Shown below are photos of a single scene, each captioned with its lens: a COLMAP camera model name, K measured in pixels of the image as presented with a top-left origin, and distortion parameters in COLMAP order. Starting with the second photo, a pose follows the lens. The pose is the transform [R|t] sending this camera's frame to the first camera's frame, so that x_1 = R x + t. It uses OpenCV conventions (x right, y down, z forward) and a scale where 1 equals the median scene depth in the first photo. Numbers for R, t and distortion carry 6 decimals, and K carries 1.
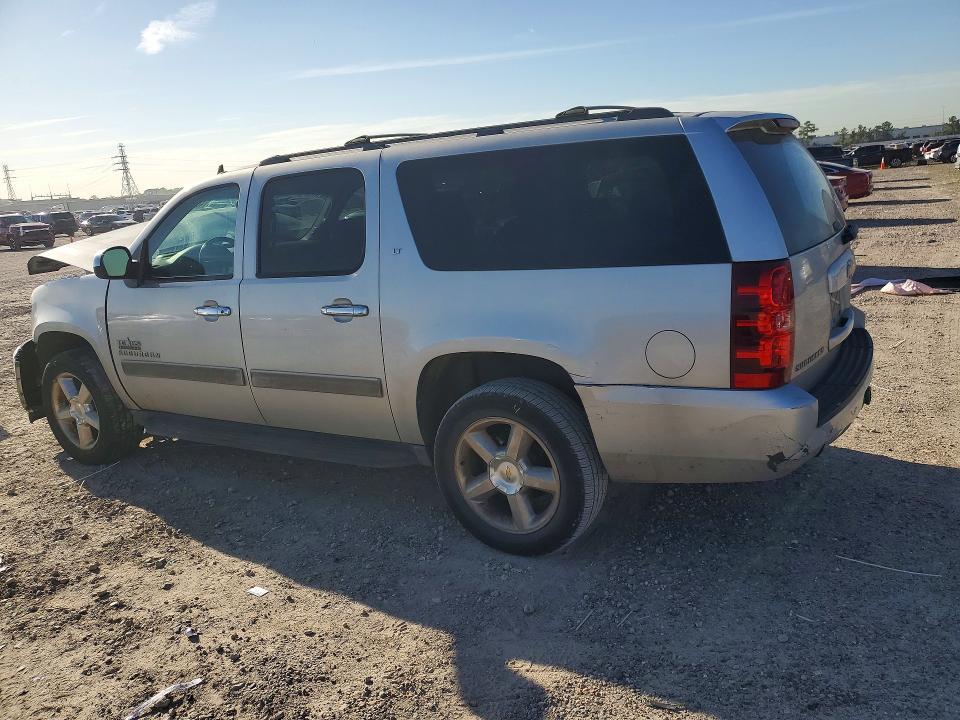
lens RADIAL K [[652.0, 0, 468.3], [0, 652.0, 358.5], [0, 0, 1]] dist [0.004092, -0.001809]
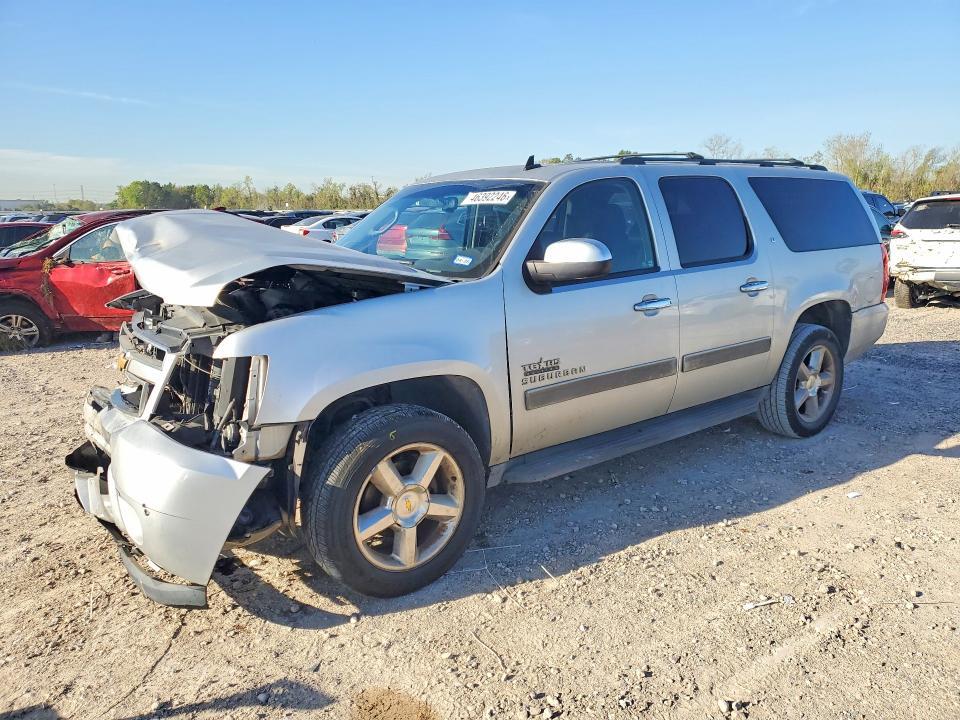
lens RADIAL K [[652.0, 0, 468.3], [0, 652.0, 358.5], [0, 0, 1]] dist [0.004092, -0.001809]
pose [[0.490288, -0.127867, 0.862130, -1.353441], [0.212006, 0.976966, 0.024332, -0.074901], [-0.845382, 0.170847, 0.506103, 0.735694]]
